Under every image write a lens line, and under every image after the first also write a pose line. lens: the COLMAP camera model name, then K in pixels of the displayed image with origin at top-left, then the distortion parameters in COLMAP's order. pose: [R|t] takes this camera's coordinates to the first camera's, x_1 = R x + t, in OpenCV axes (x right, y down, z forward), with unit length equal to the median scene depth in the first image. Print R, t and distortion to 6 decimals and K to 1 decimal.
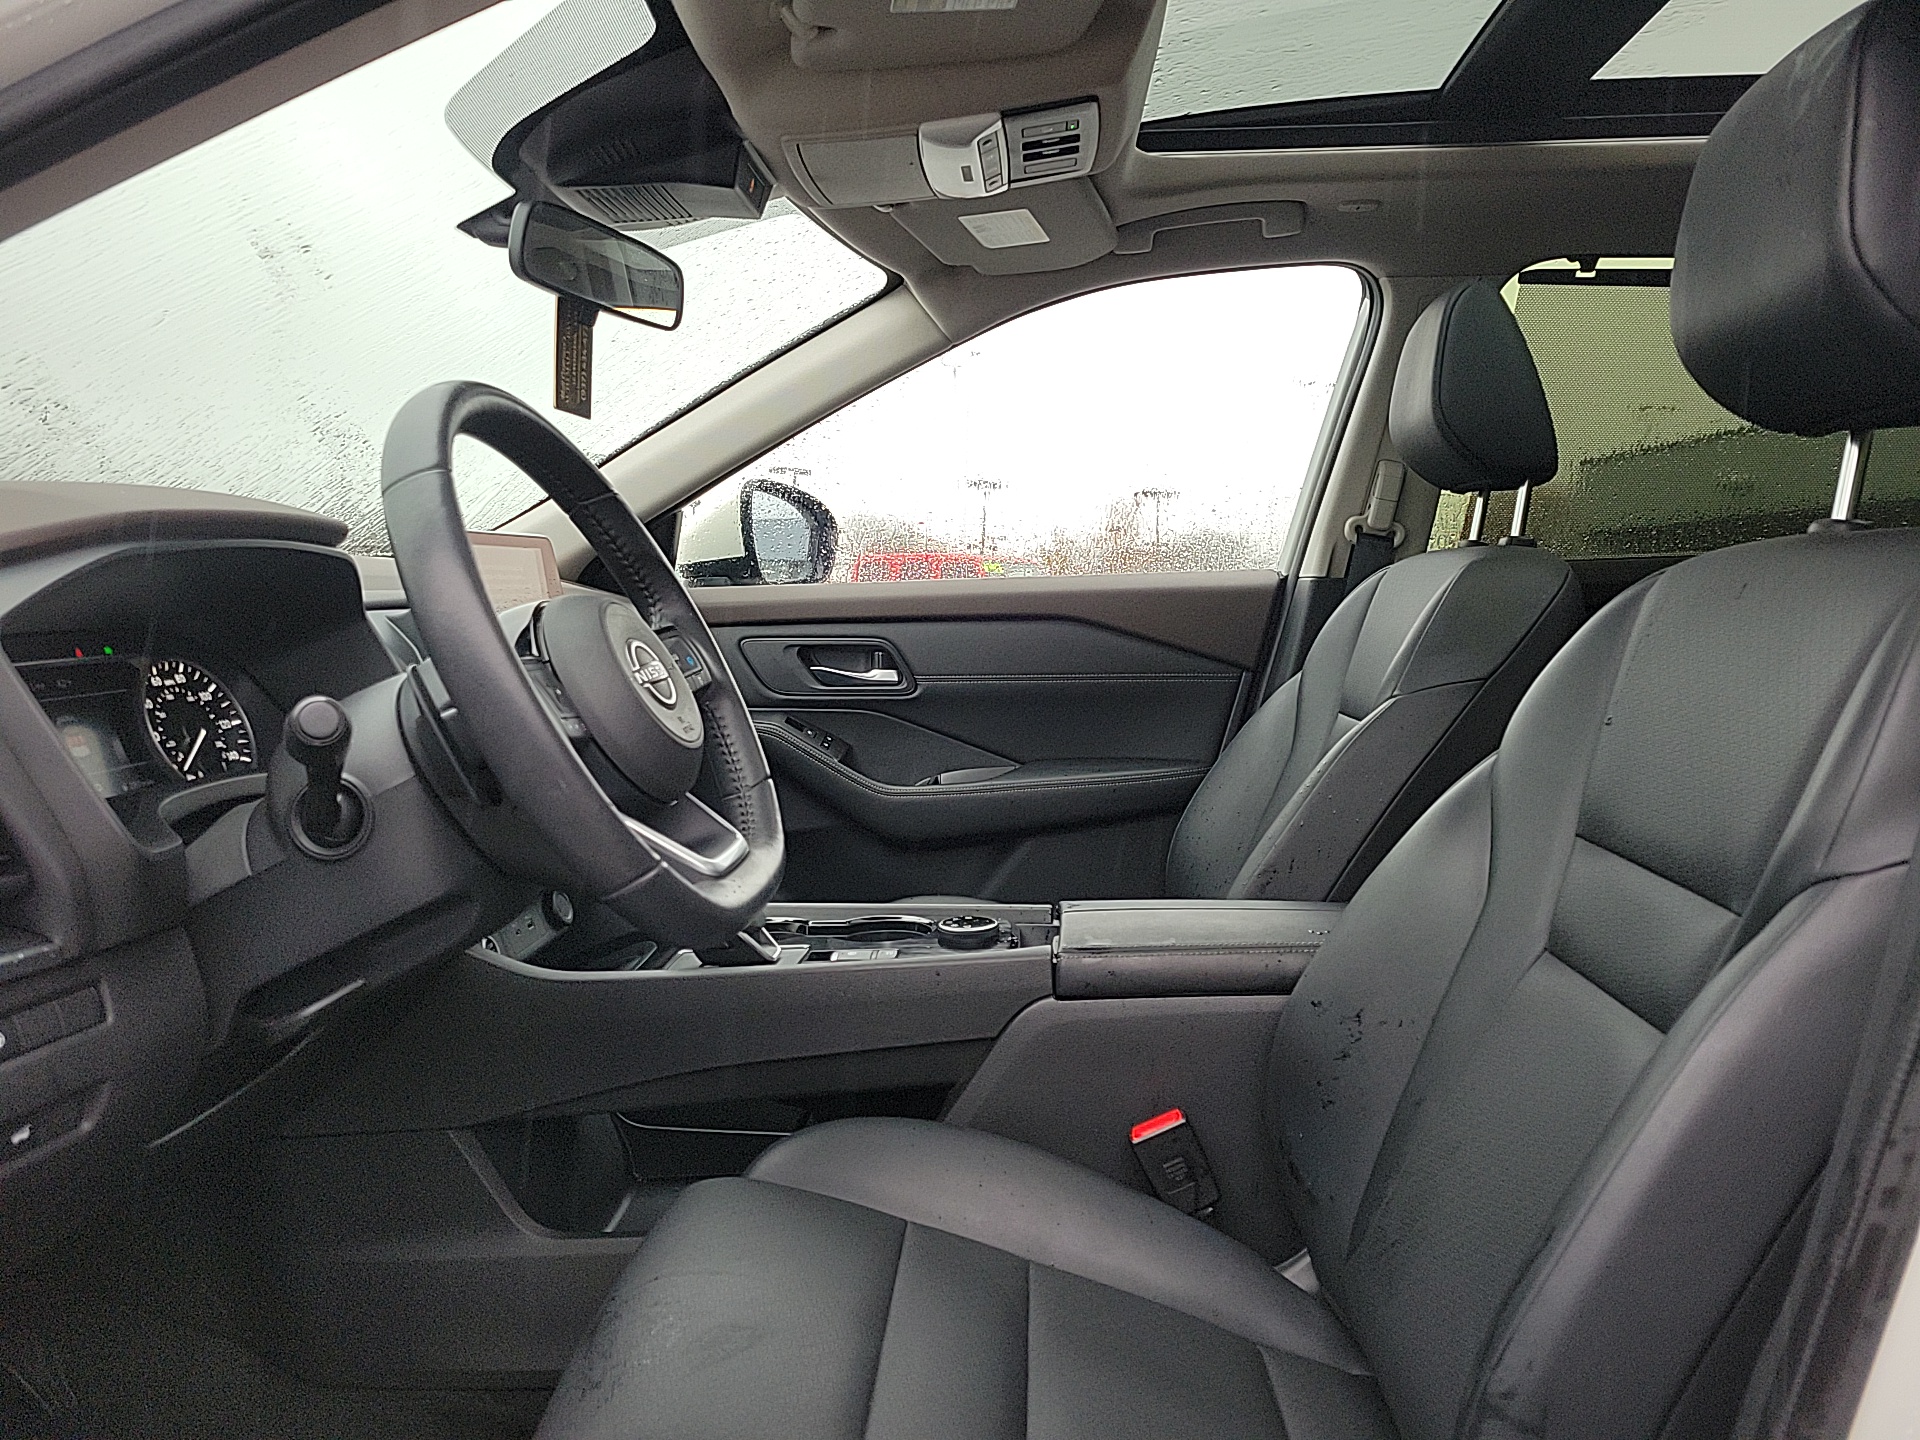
lens RADIAL K [[1416.7, 0, 960.0], [0, 1416.7, 720.0], [0, 0, 1]] dist [0.022585, -0.003464]
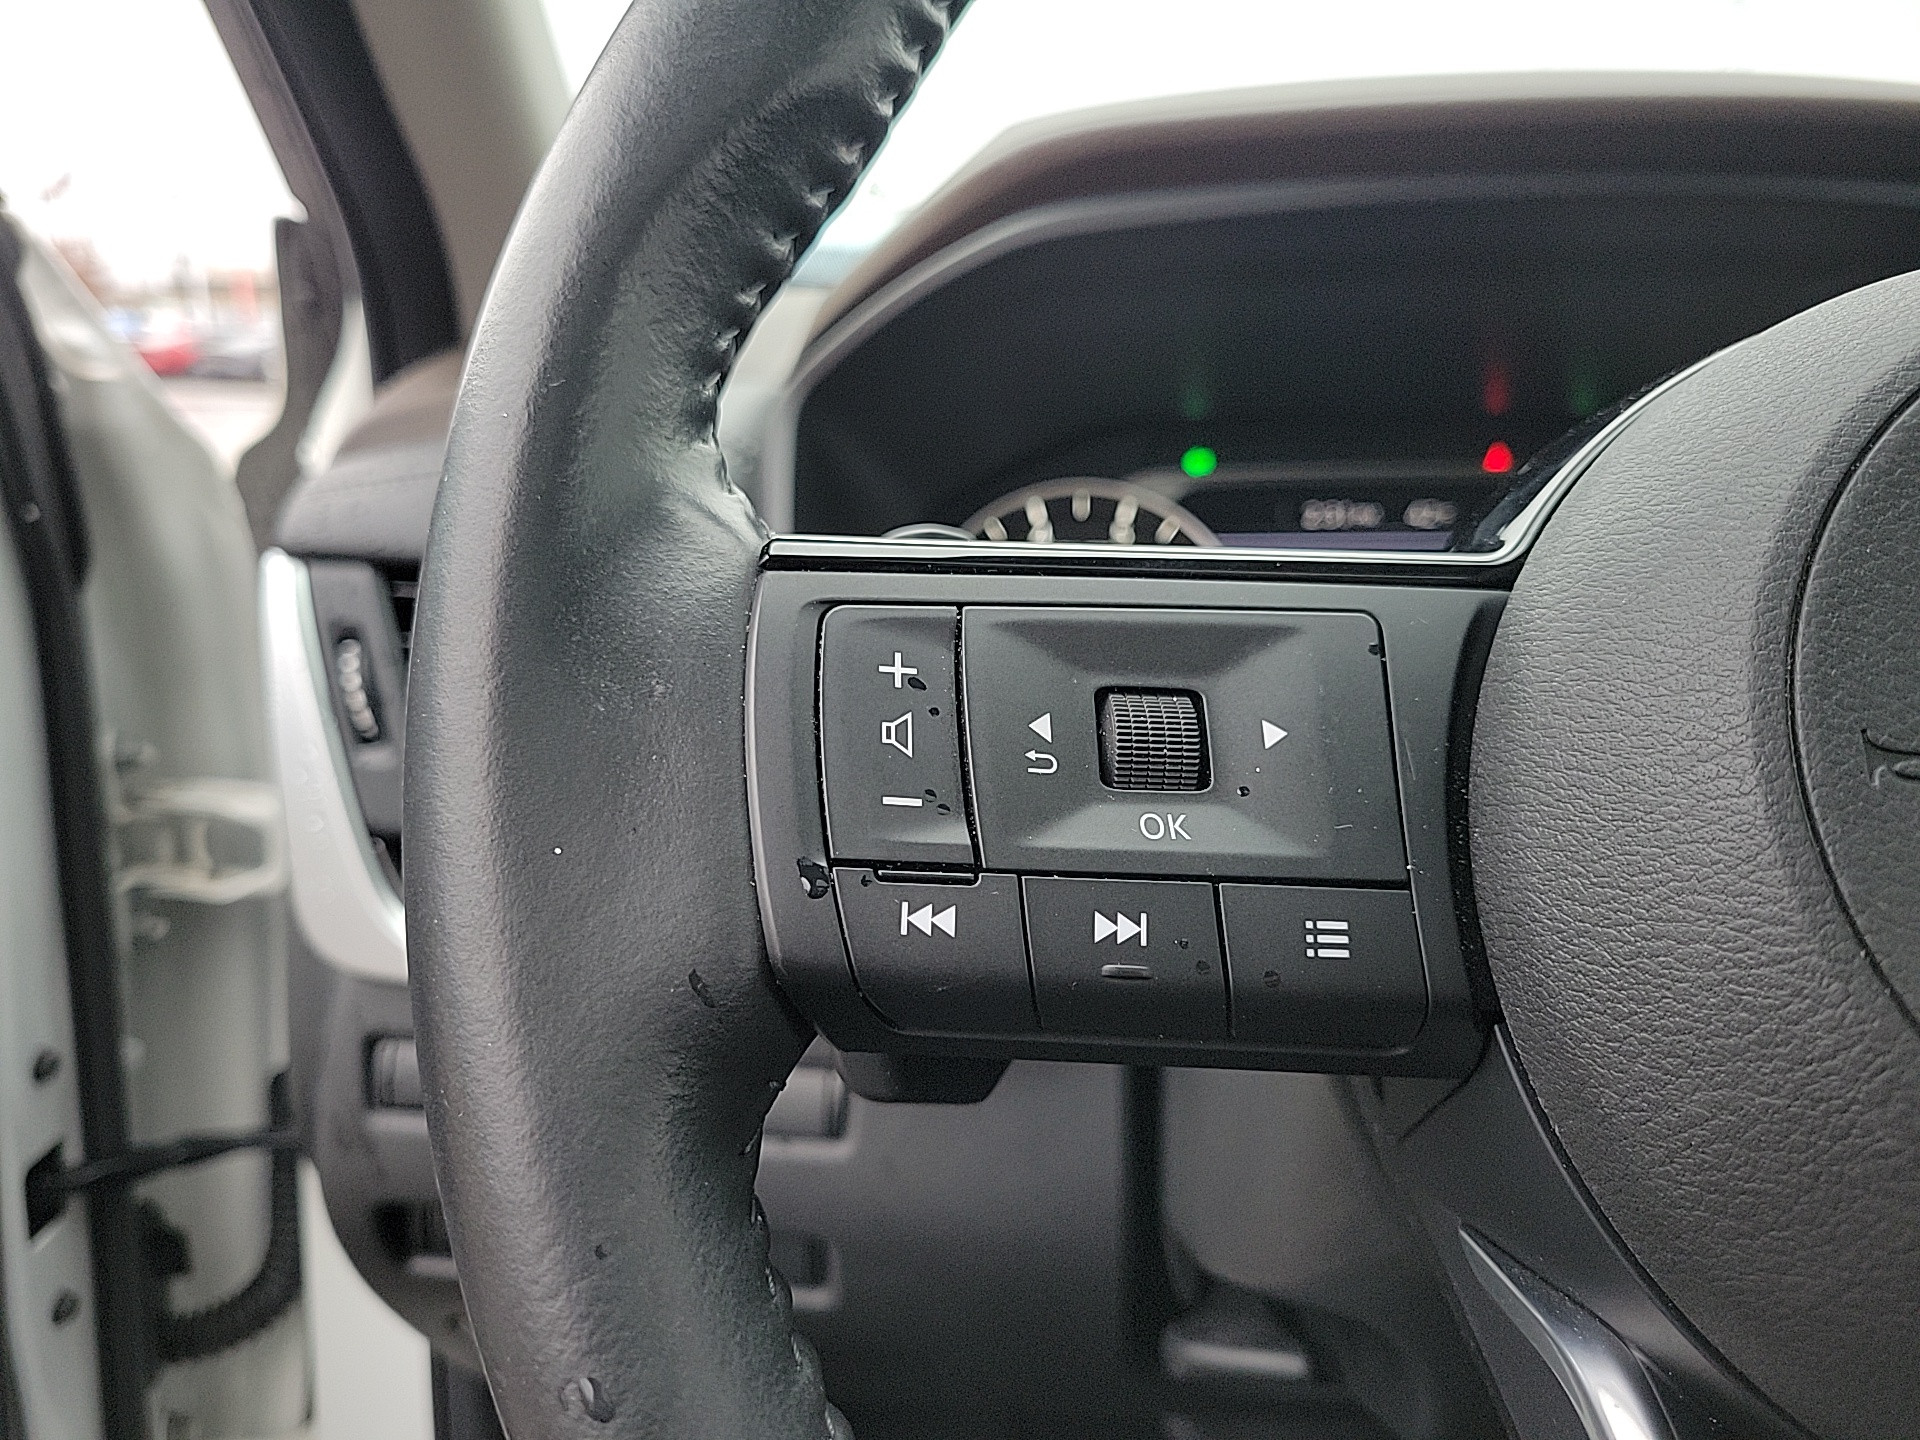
lens RADIAL K [[1509.4, 0, 931.4], [0, 1509.4, 750.5], [0, 0, 1]] dist [0.000132, -0.002315]
pose [[0.001902, 0.229966, -0.973197, -0.048714], [-0.088819, 0.969391, 0.228893, -0.039399], [0.996046, 0.086003, 0.022269, 0.607655]]
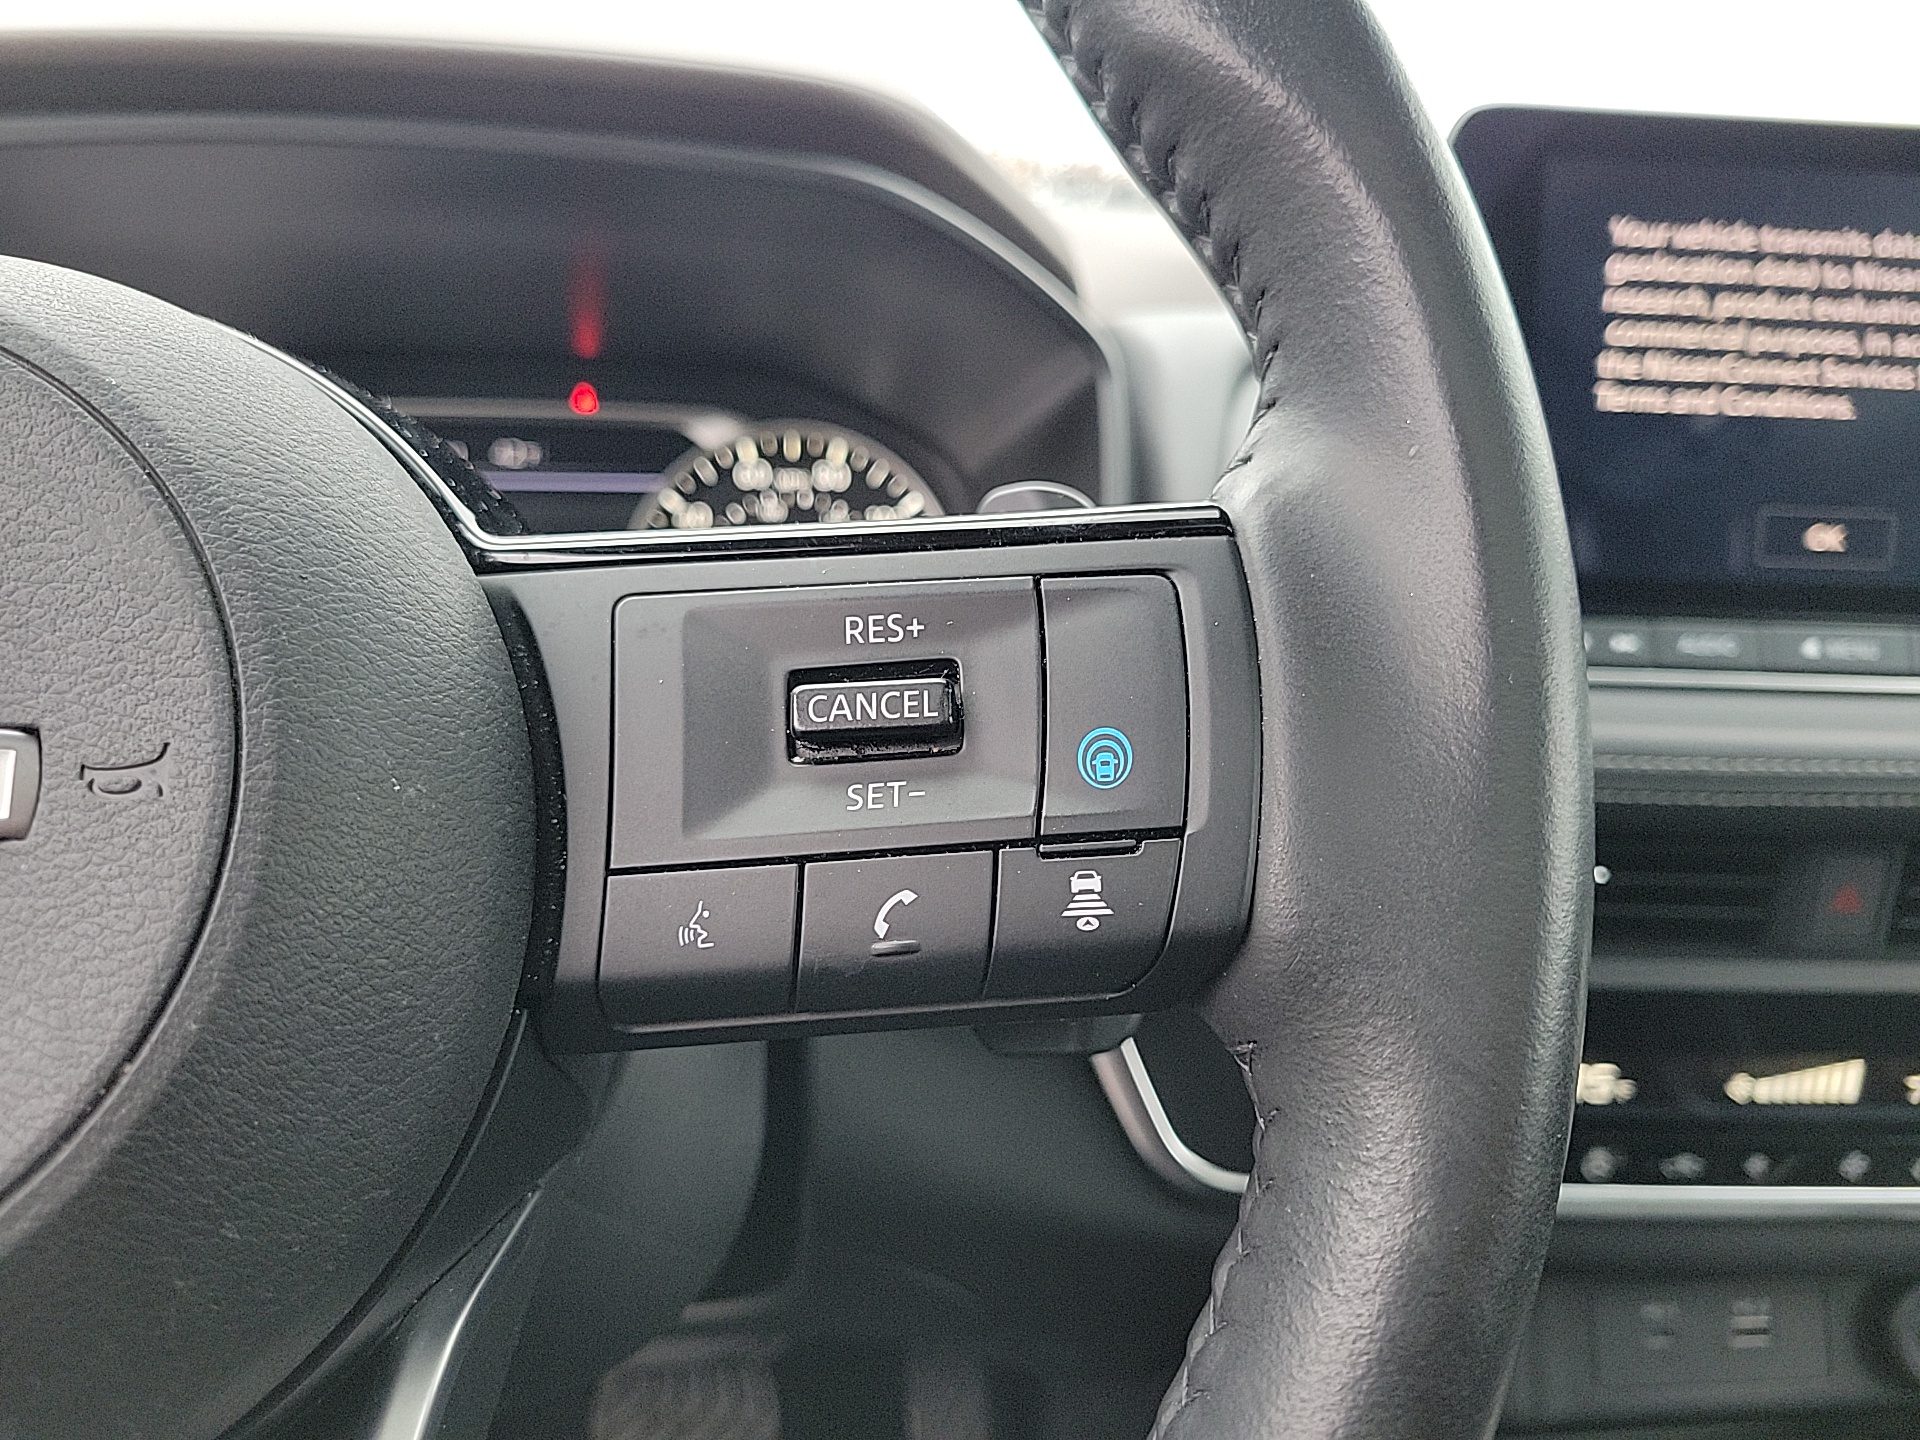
lens RADIAL K [[1510.4, 0, 934.2], [0, 1510.4, 725.7], [0, 0, 1]] dist [-0.009610, 0.000665]
pose [[0.163082, 0.273696, -0.947890, -0.034126], [-0.125809, 0.958677, 0.255166, -0.068702], [0.978558, 0.077640, 0.190777, 0.787330]]
